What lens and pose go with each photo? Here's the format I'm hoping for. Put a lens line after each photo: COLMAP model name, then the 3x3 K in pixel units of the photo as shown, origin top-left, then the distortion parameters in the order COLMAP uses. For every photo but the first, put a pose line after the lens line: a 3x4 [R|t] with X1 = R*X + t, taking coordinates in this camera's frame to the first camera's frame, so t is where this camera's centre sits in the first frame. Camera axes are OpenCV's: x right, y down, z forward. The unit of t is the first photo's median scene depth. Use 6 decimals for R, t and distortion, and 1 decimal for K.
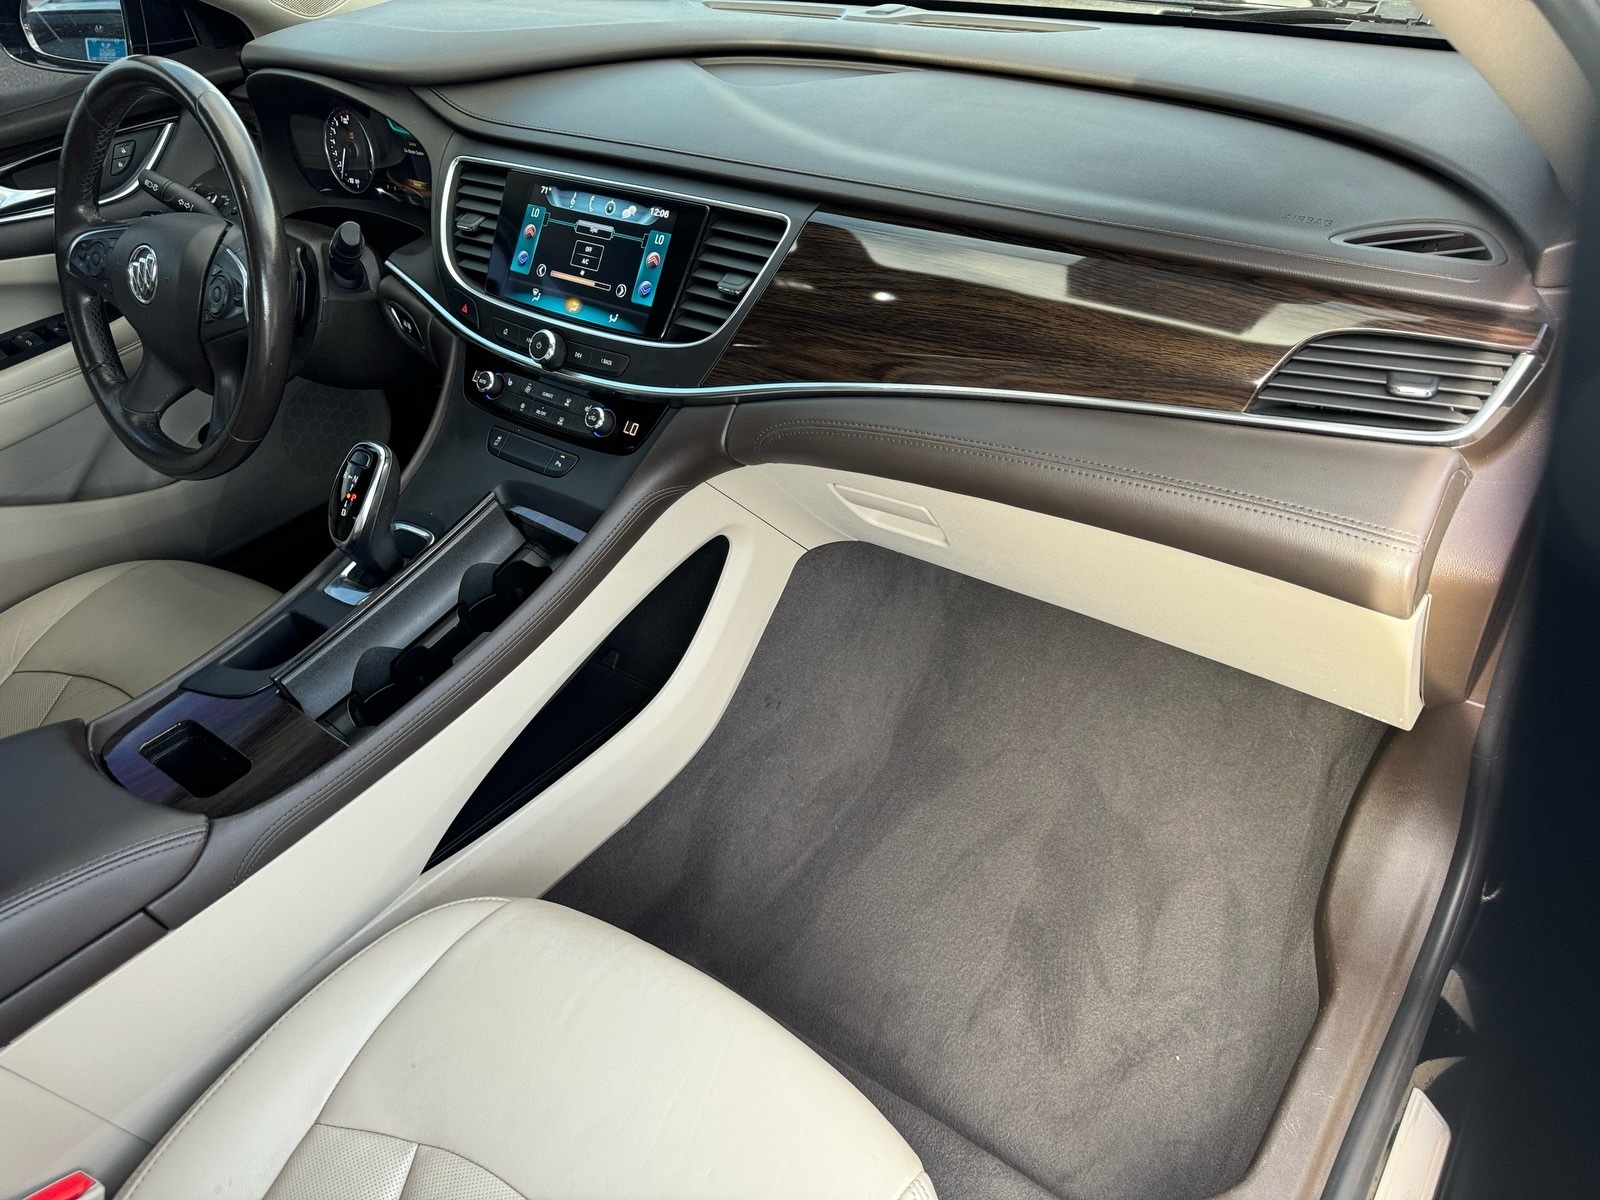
lens RADIAL K [[1119.0, 0, 765.0], [0, 1119.0, 593.3], [0, 0, 1]] dist [0.109356, -0.128983]
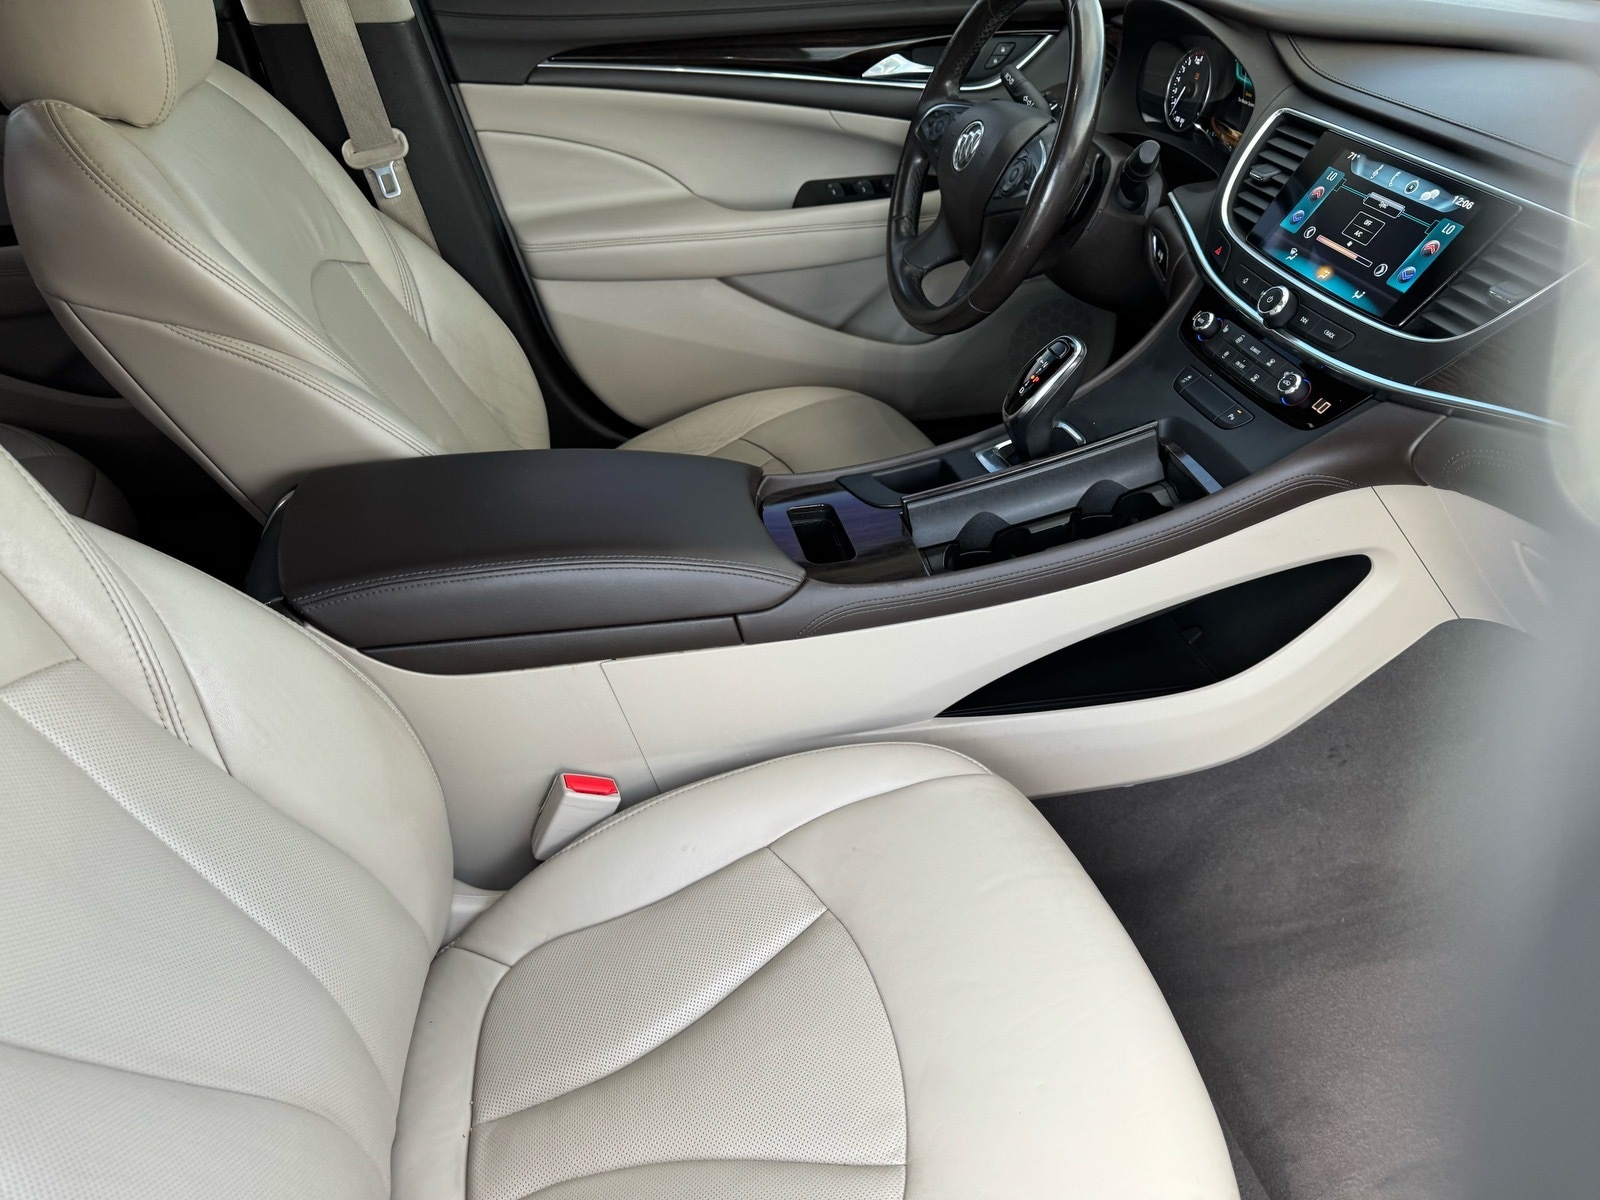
lens RADIAL K [[1150.9, 0, 800.0], [0, 1150.9, 600.0], [0, 0, 1]] dist [-0.004412, -0.006457]
pose [[0.772084, 0.424423, -0.473024, 0.064803], [-0.422775, 0.898737, 0.116331, 0.068342], [0.474497, 0.110165, 0.873336, -0.030732]]
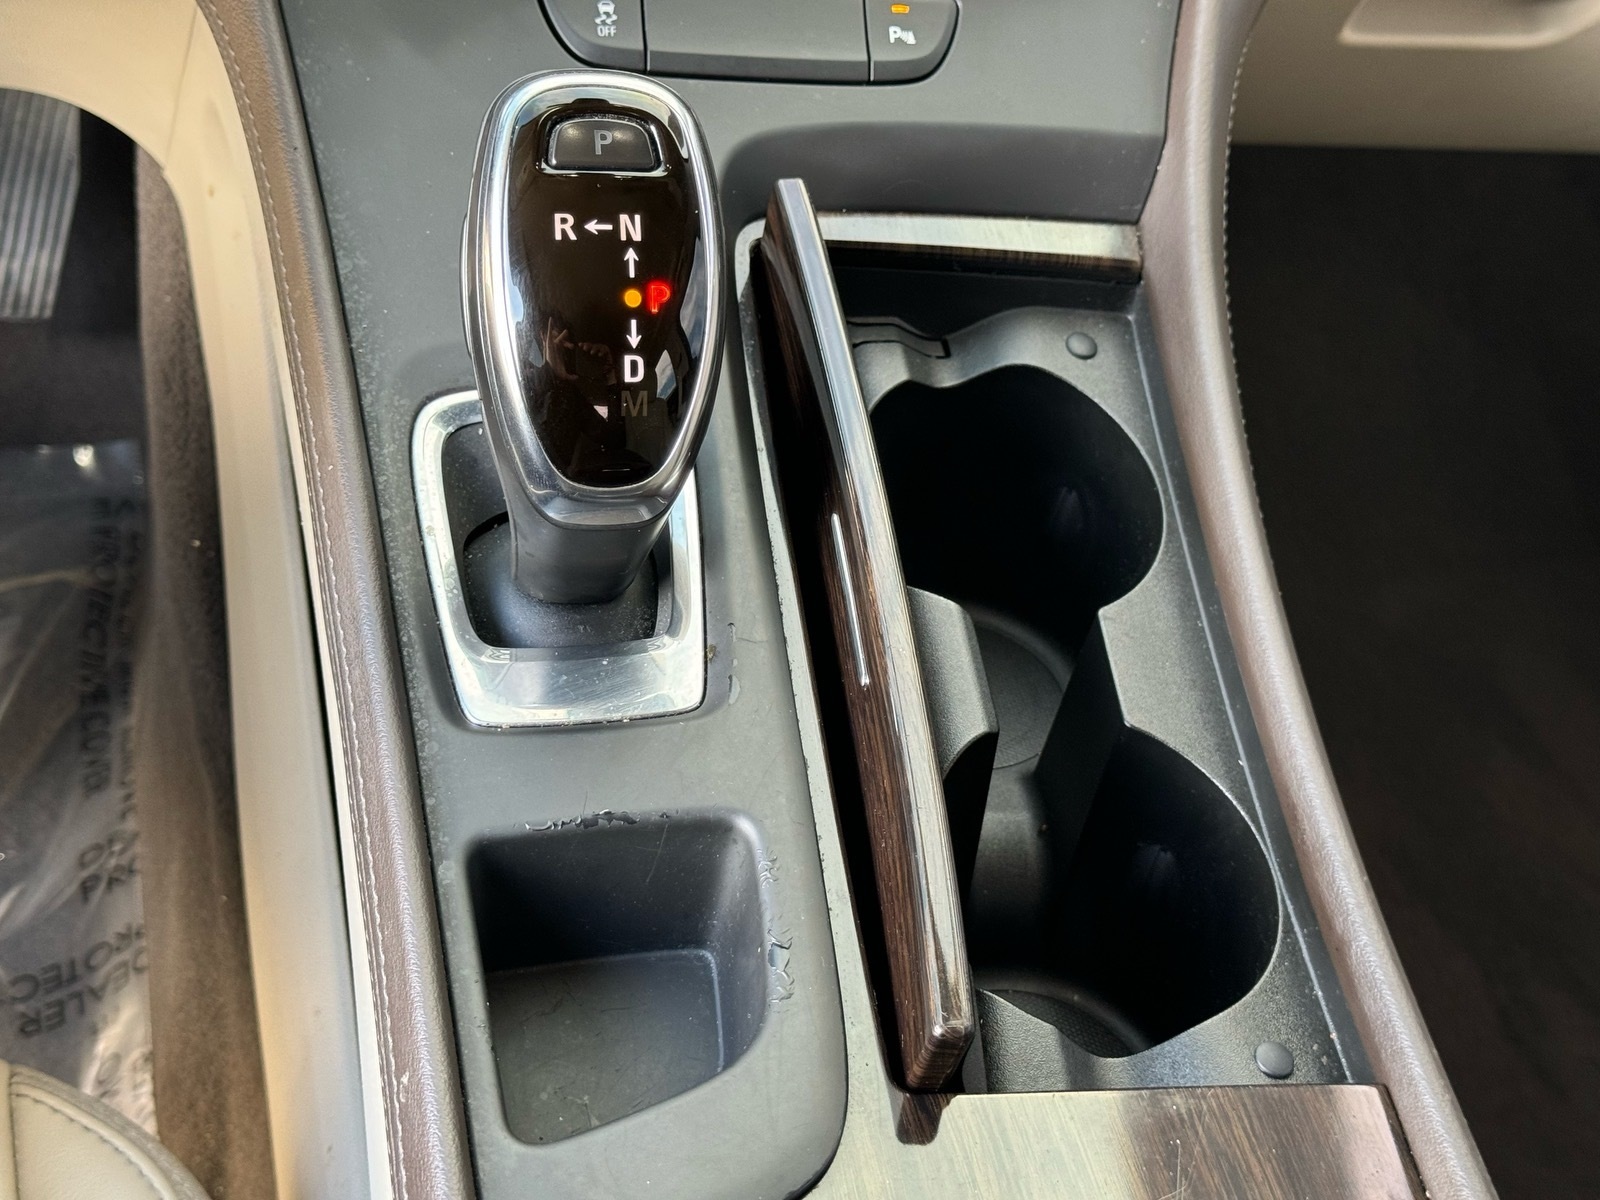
lens RADIAL K [[2352.3, 0, 800.0], [0, 2352.3, 600.0], [0, 0, 1]] dist [0.164654, -0.377318]
pose [[0.617813, -0.352210, 0.703033, -0.687007], [0.284713, 0.933607, 0.217523, -0.116815], [-0.732970, 0.065774, 0.677074, 0.585948]]
